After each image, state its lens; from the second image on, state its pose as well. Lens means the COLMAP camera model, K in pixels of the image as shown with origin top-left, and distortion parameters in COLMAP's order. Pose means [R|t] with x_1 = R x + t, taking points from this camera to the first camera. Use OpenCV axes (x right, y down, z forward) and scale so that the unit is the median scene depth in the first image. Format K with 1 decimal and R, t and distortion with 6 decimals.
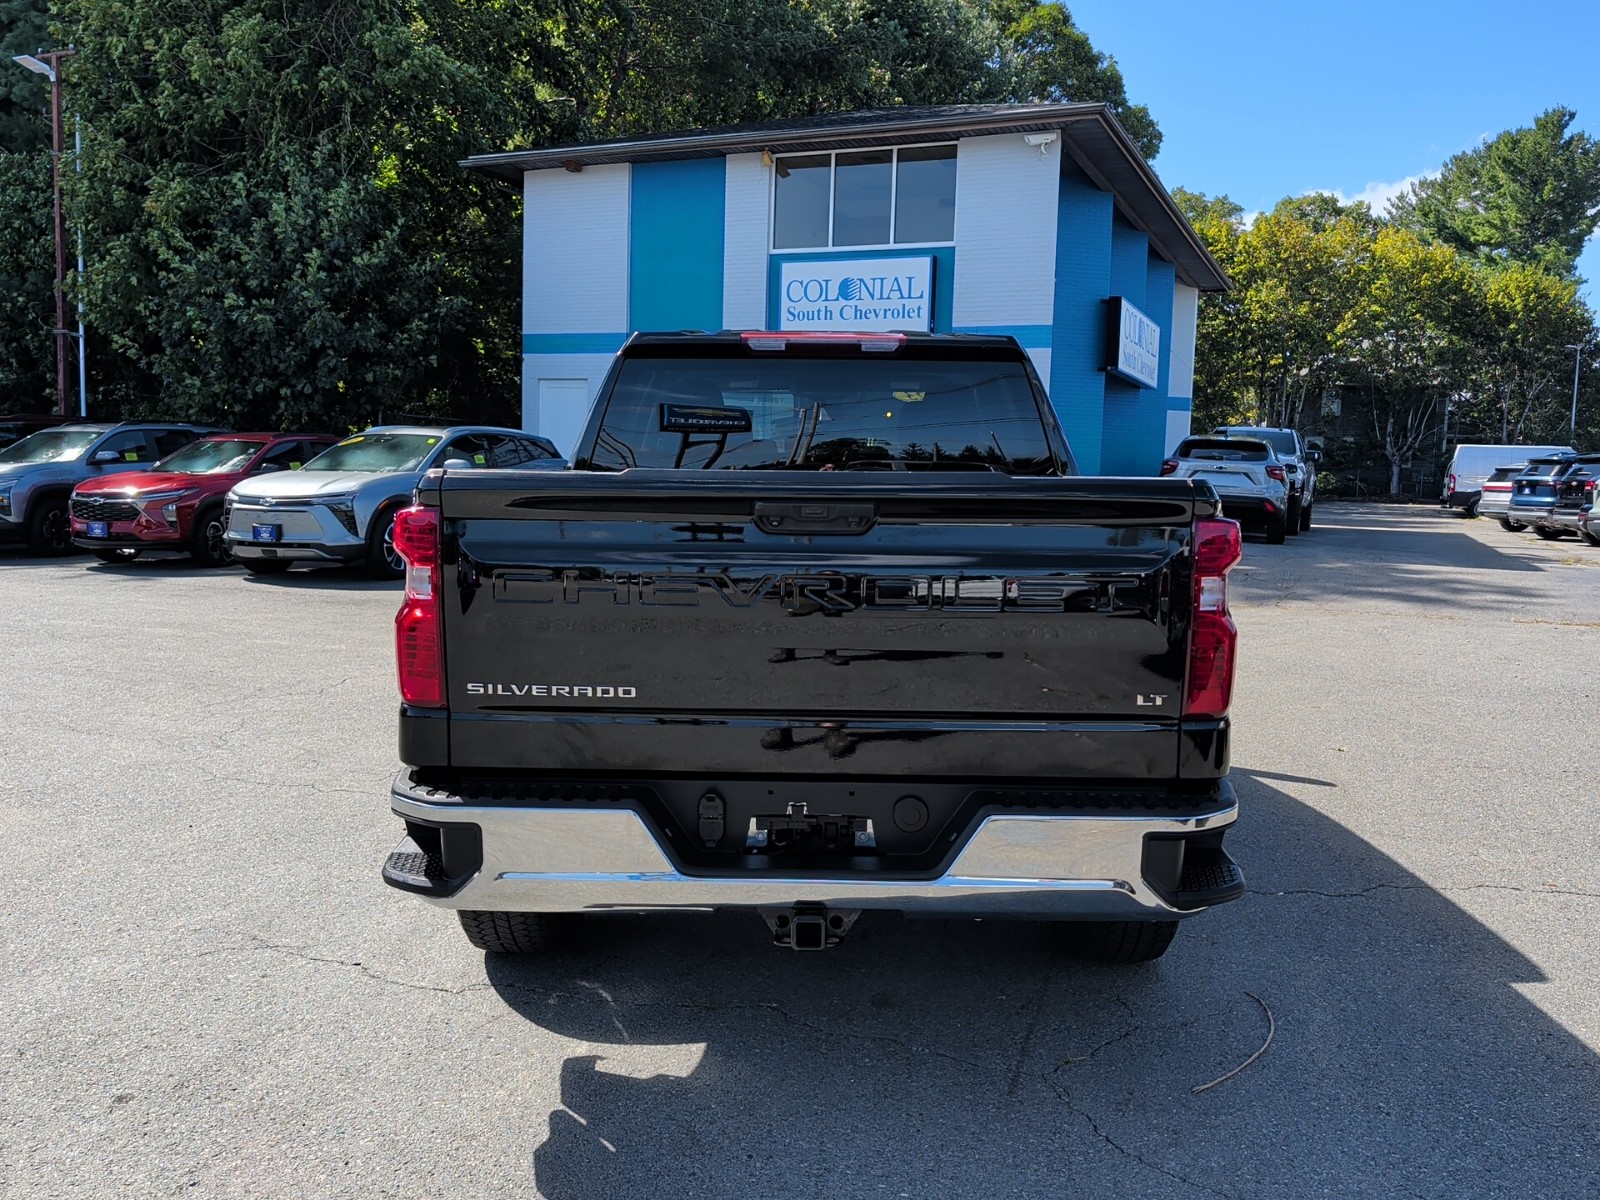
lens RADIAL K [[1331.6, 0, 819.7], [0, 1331.6, 634.2], [0, 0, 1]] dist [0.018348, -0.041316]
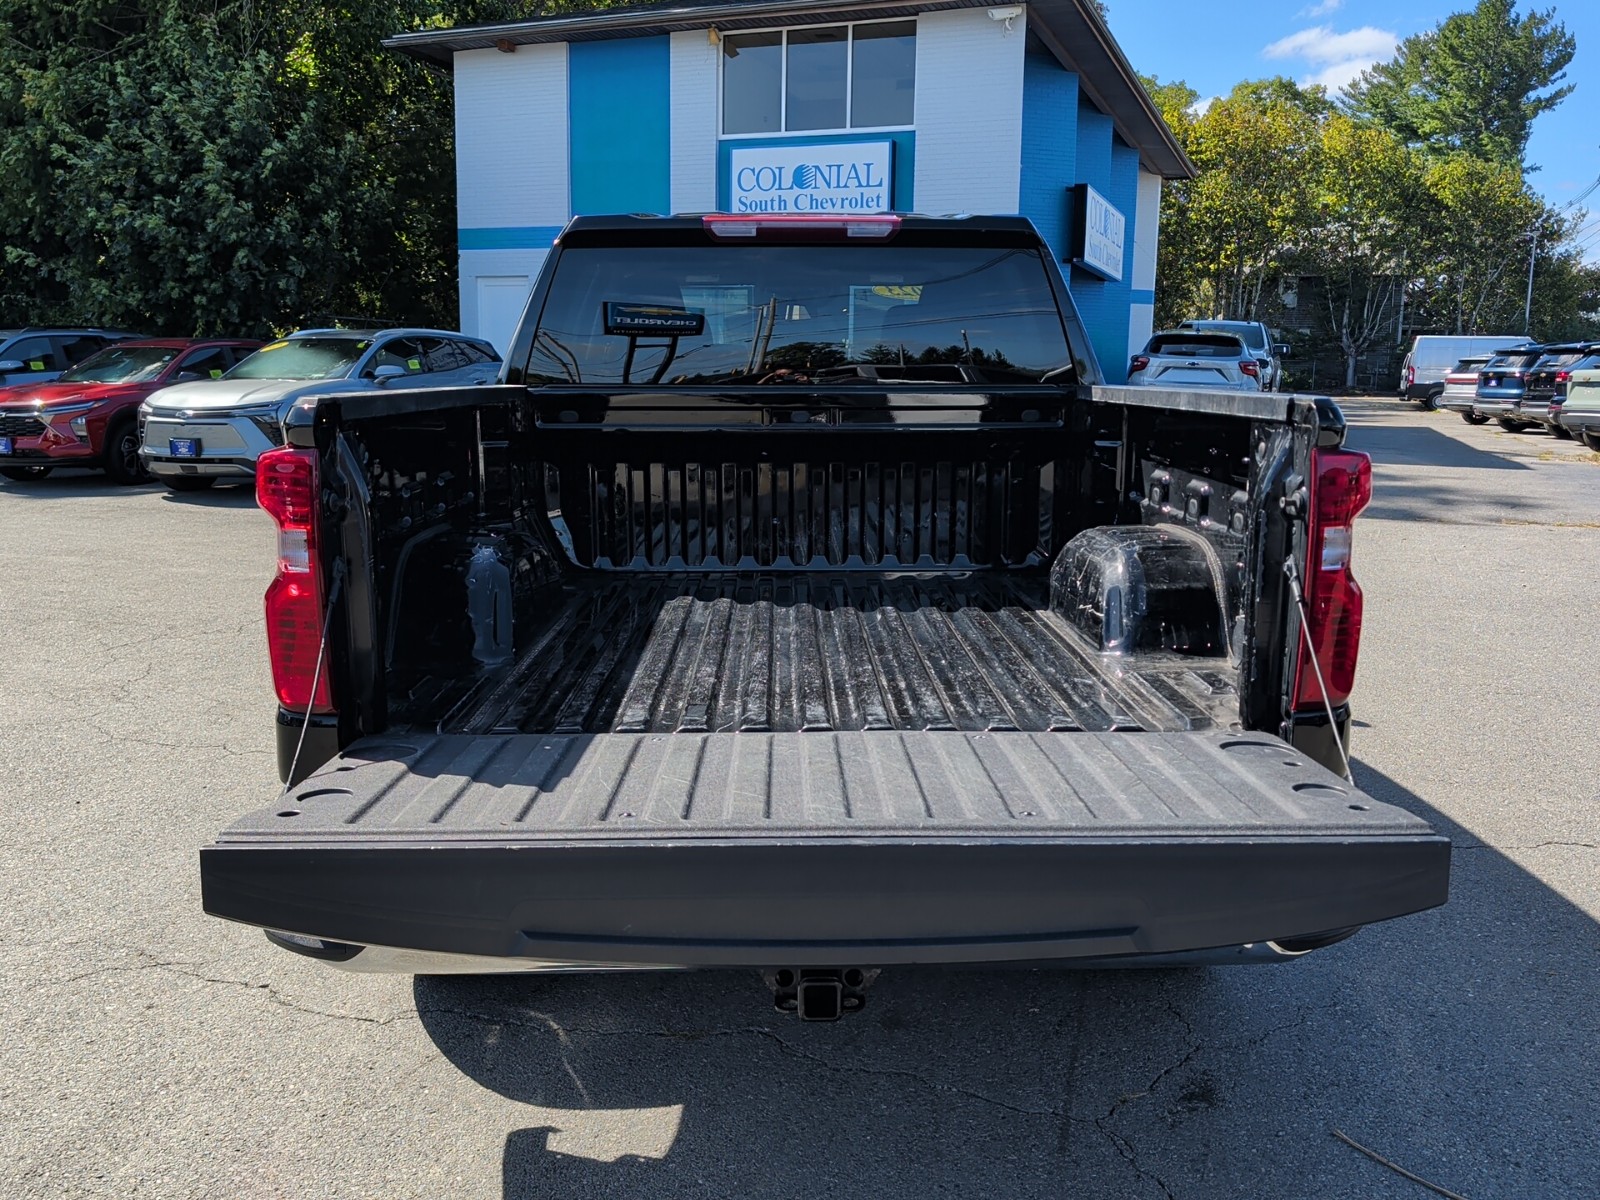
lens RADIAL K [[1331.6, 0, 828.2], [0, 1331.6, 624.5], [0, 0, 1]] dist [0.018348, -0.041316]
pose [[0.999027, -0.019649, 0.039489, -0.004721], [0.016938, 0.997552, 0.067842, -0.006539], [-0.040726, -0.067107, 0.996914, 0.036347]]
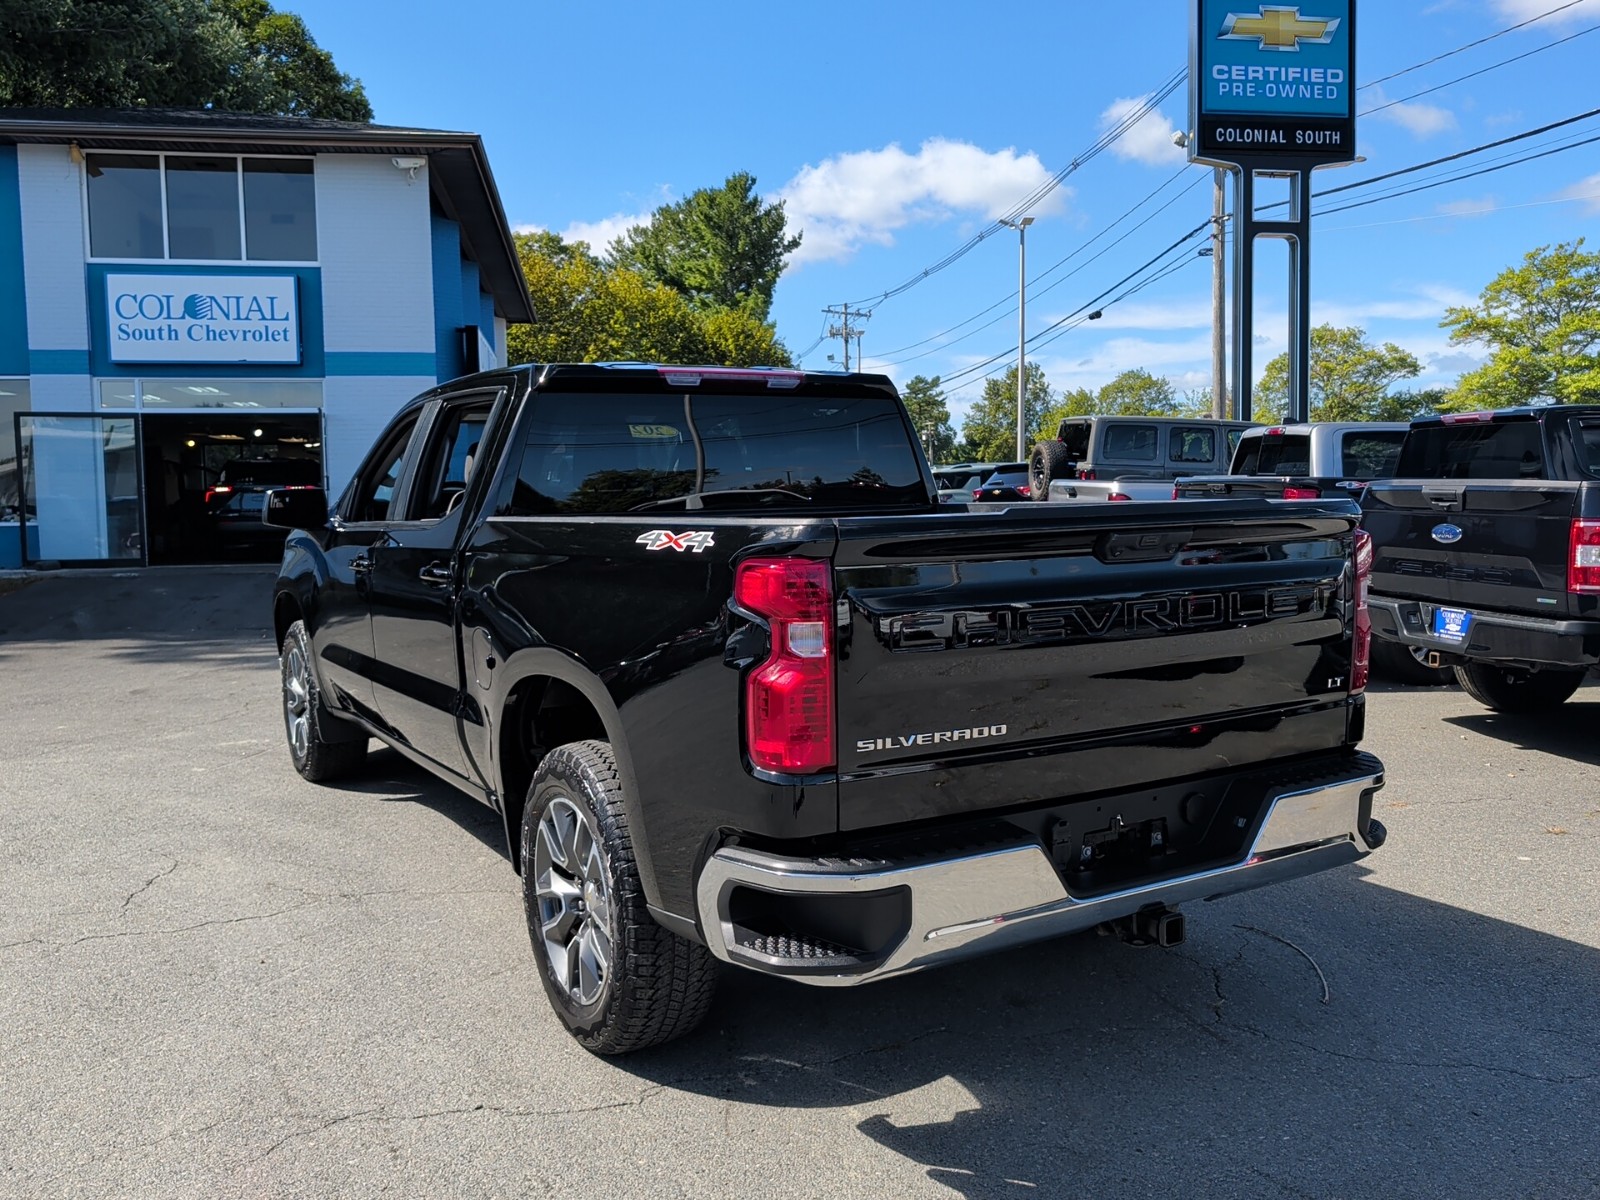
lens RADIAL K [[1331.6, 0, 832.6], [0, 1331.6, 617.9], [0, 0, 1]] dist [0.018348, -0.041316]
pose [[0.844063, -0.078938, 0.530402, -0.116670], [0.095815, 0.995390, -0.004336, -0.007295], [-0.527614, 0.054480, 0.847735, 0.030227]]
